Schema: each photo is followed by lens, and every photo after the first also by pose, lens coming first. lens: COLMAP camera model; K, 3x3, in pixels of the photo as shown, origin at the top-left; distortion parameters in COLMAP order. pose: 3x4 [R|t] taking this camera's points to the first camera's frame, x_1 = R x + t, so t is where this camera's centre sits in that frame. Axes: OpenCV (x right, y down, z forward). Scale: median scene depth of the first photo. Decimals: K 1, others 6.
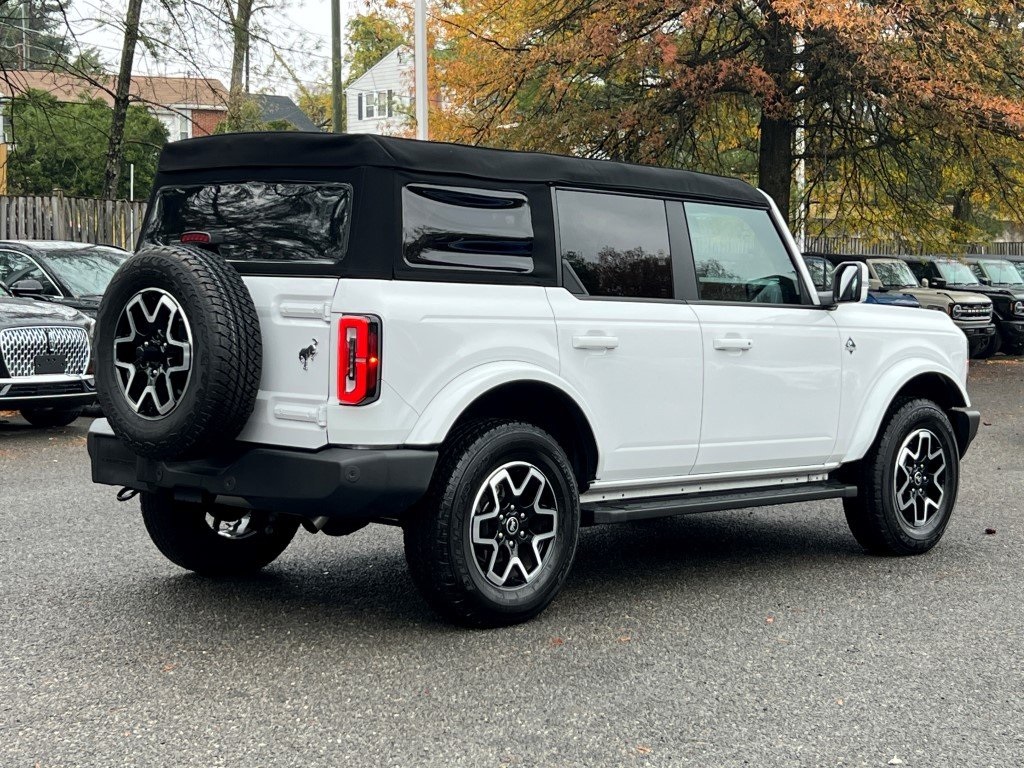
lens RADIAL K [[1822.2, 0, 515.7], [0, 1822.2, 387.2], [0, 0, 1]] dist [0.205361, 0.000000]
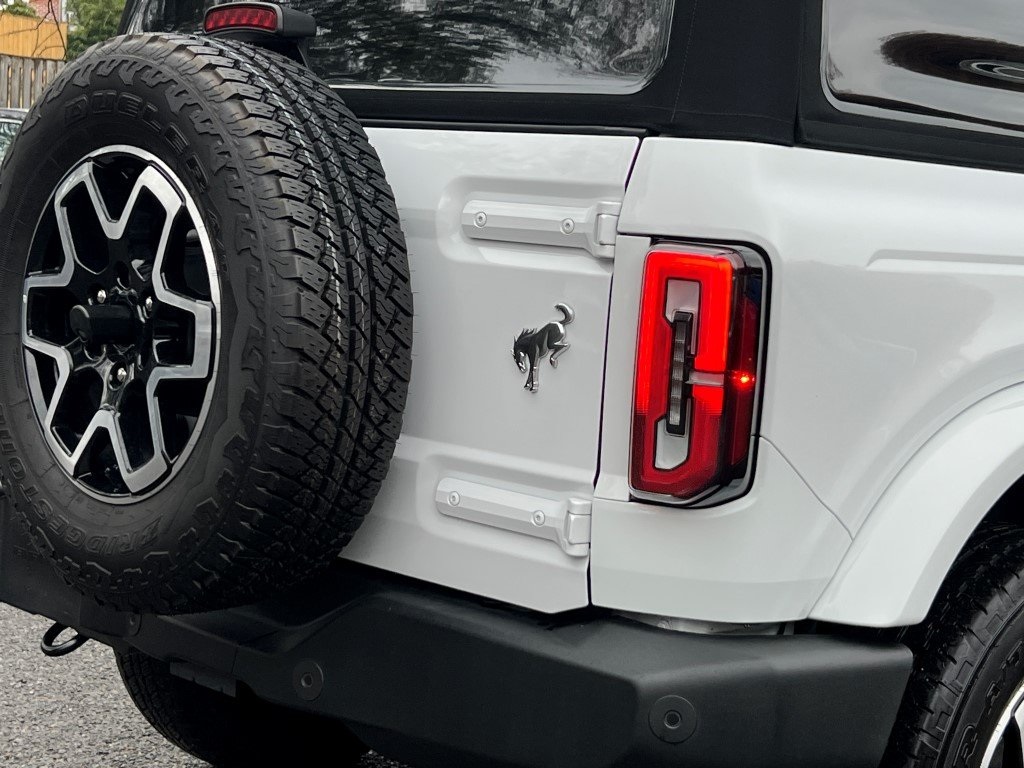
lens RADIAL K [[1822.2, 0, 509.3], [0, 1822.2, 381.4], [0, 0, 1]] dist [0.205361, 0.000000]
pose [[0.998394, 0.042942, -0.036956, -0.105905], [-0.041251, 0.998119, 0.045360, -0.027265], [0.038834, -0.043763, 0.998287, 0.642594]]
